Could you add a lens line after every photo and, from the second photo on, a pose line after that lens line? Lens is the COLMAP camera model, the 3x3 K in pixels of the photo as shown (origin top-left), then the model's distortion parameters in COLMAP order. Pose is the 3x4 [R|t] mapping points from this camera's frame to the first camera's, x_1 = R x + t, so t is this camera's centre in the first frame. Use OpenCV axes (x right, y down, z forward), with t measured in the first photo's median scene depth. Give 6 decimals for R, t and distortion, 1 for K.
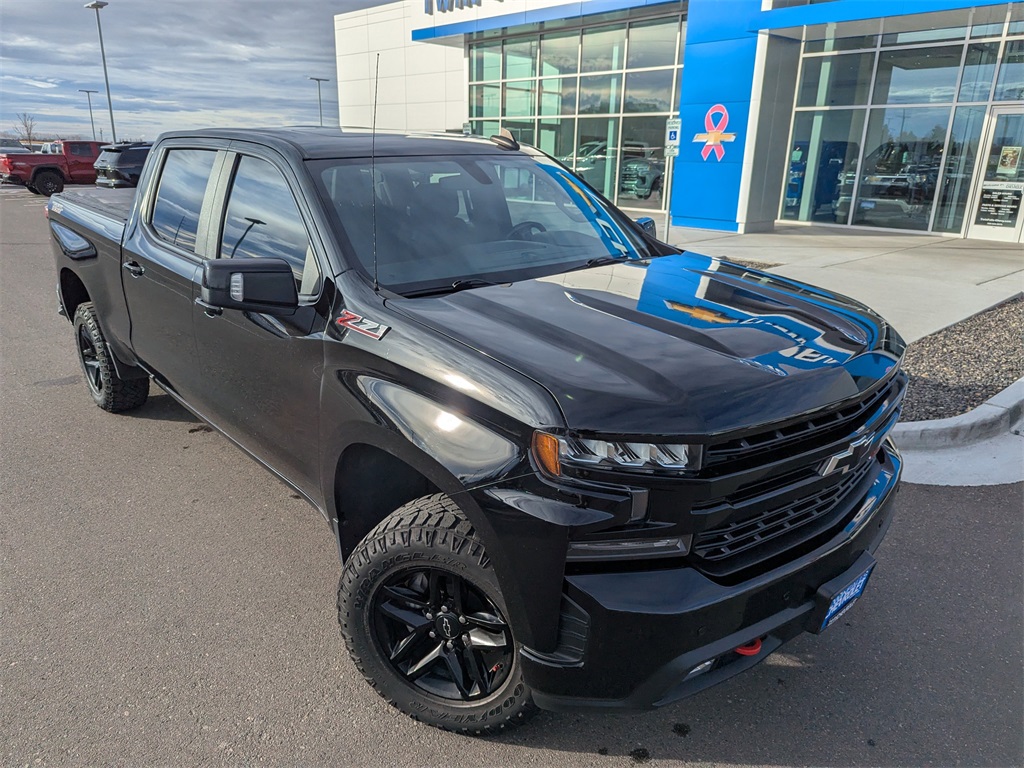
lens RADIAL K [[729.5, 0, 491.7], [0, 729.5, 384.9], [0, 0, 1]] dist [0.046215, -0.036713]
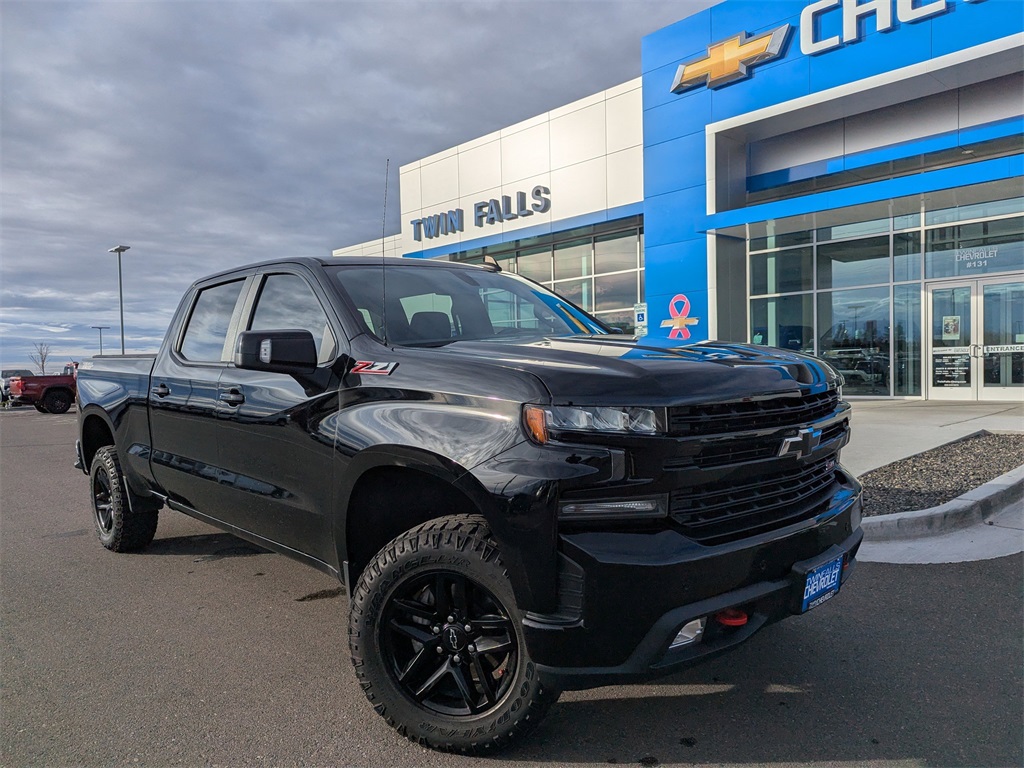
lens RADIAL K [[729.5, 0, 483.0], [0, 729.5, 387.3], [0, 0, 1]] dist [0.046215, -0.036713]
pose [[0.999200, -0.039233, 0.007807, -0.005800], [0.039841, 0.958565, -0.282075, 0.129389], [0.003584, 0.282160, 0.959361, -0.051045]]
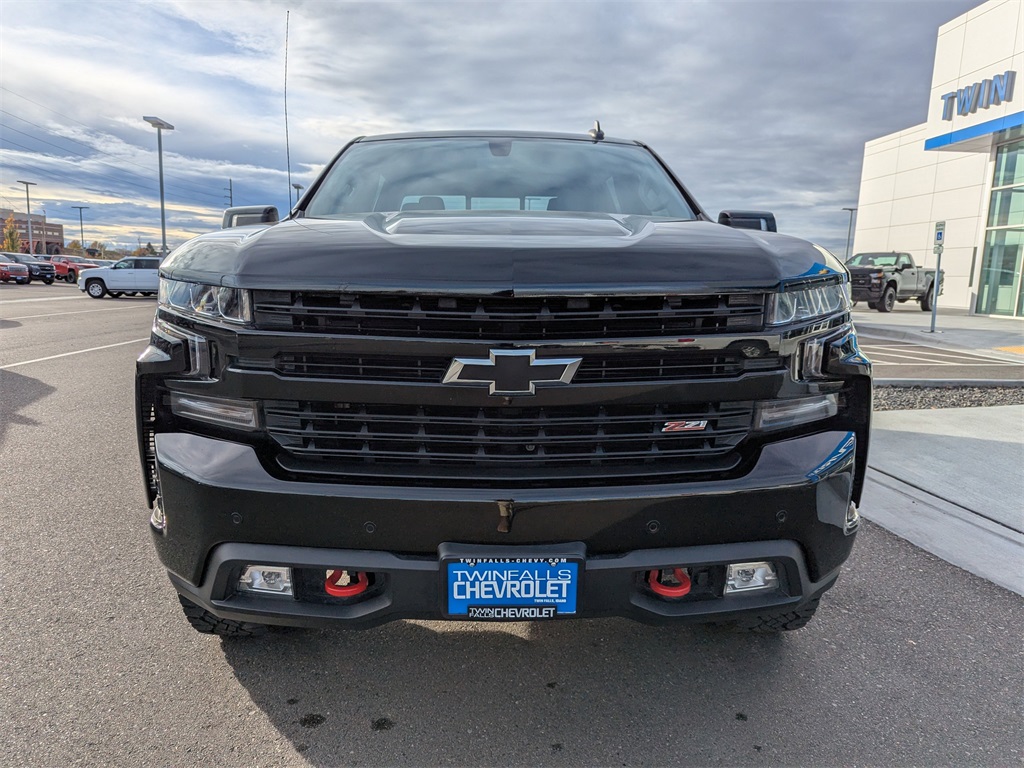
lens RADIAL K [[729.5, 0, 497.9], [0, 729.5, 379.7], [0, 0, 1]] dist [0.046215, -0.036713]
pose [[0.766049, 0.093042, -0.636012, 0.389638], [-0.209580, 0.971550, -0.110302, 0.076824], [0.607655, 0.217793, 0.763755, 0.179201]]
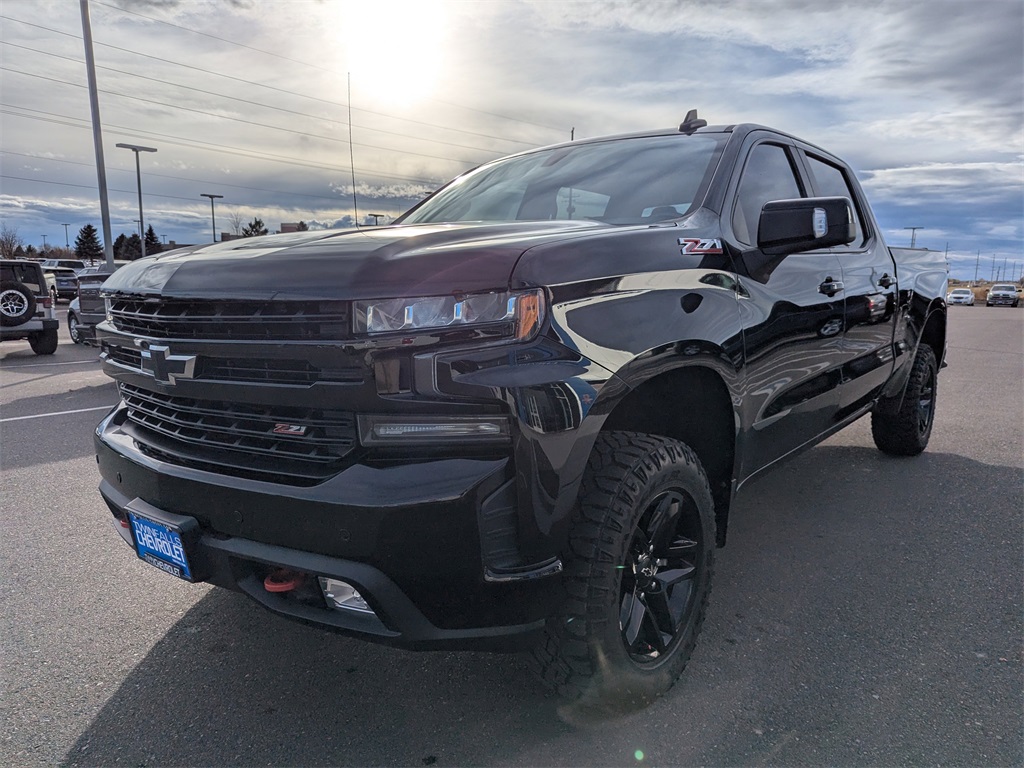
lens RADIAL K [[729.5, 0, 515.6], [0, 729.5, 381.3], [0, 0, 1]] dist [0.046215, -0.036713]
pose [[0.183976, 0.117287, -0.975908, 0.587423], [-0.308317, 0.949634, 0.056006, -0.026628], [0.933324, 0.290585, 0.210871, 0.499843]]
